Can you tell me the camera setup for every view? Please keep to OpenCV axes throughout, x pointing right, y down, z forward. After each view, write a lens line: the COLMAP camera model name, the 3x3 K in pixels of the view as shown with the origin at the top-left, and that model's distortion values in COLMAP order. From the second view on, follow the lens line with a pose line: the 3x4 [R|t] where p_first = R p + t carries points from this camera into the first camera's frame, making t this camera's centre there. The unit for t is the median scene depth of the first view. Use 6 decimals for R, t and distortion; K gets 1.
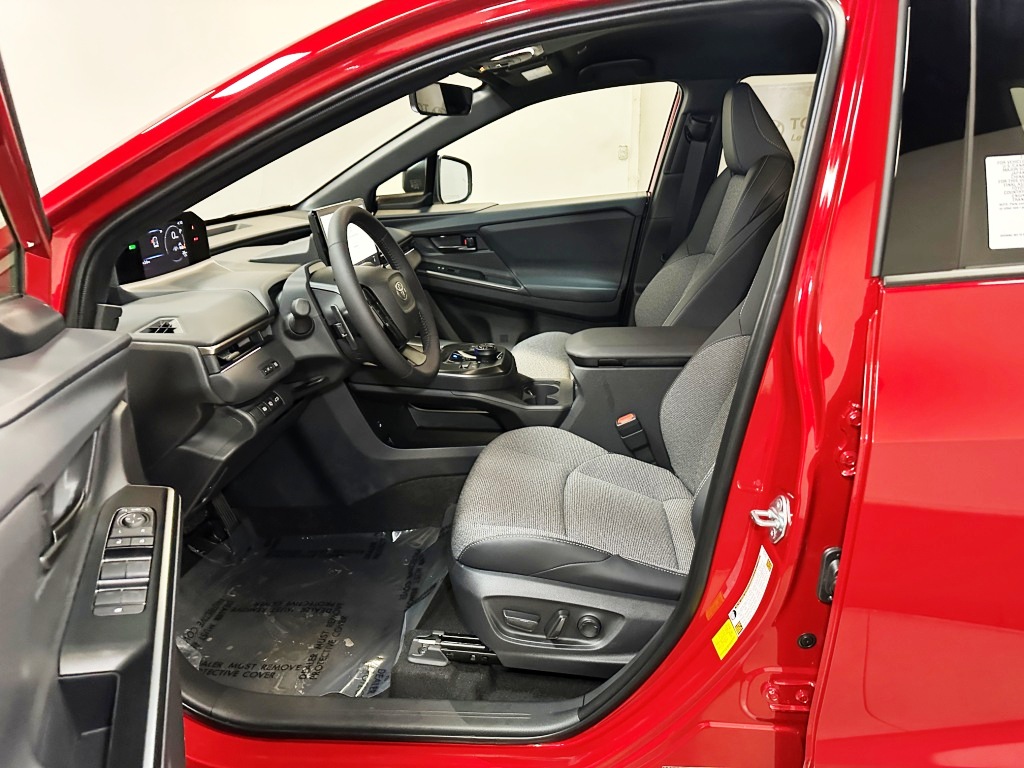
lens RADIAL K [[710.9, 0, 512.0], [0, 710.9, 384.0], [0, 0, 1]] dist [0.045947, -0.053386]
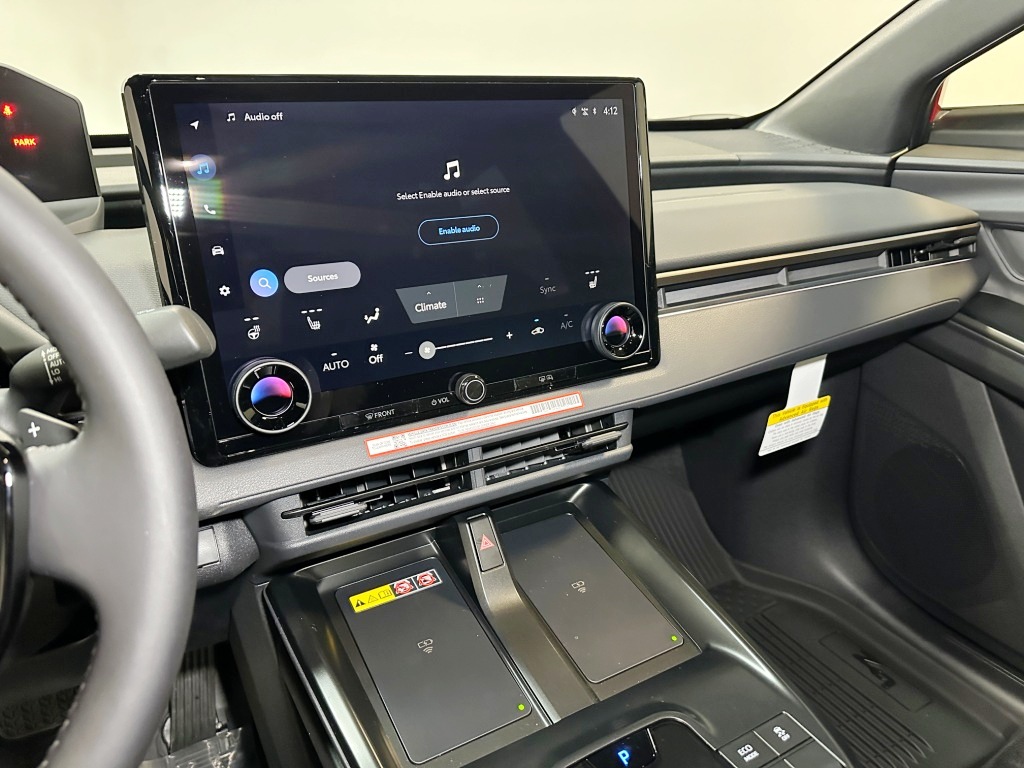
lens RADIAL K [[730.9, 0, 512.0], [0, 730.9, 384.0], [0, 0, 1]] dist [0.089101, -0.139003]
pose [[0.561927, 0.335039, -0.756298, 0.047549], [-0.273688, 0.938111, 0.212232, -0.209754], [0.780597, 0.087731, 0.618846, 0.852645]]
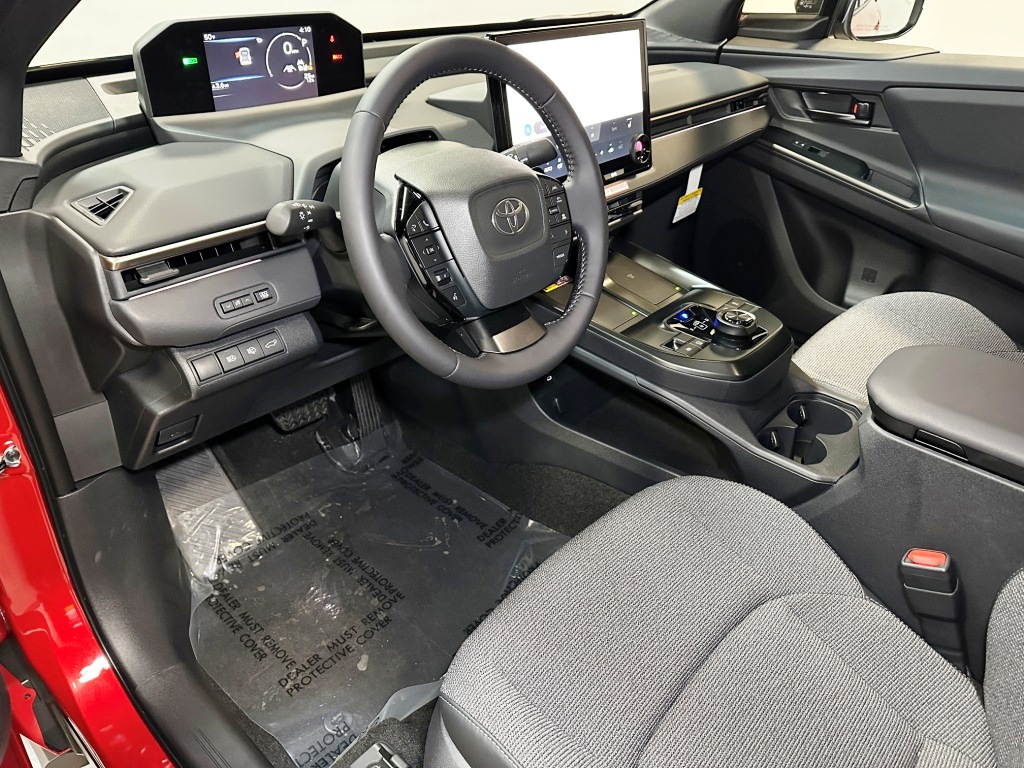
lens RADIAL K [[710.9, 0, 512.0], [0, 710.9, 384.0], [0, 0, 1]] dist [0.045947, -0.053386]
pose [[0.793248, 0.367606, -0.485411, 0.127304], [-0.238951, 0.921180, 0.307131, -0.146220], [0.560054, -0.127642, 0.818564, 0.434808]]
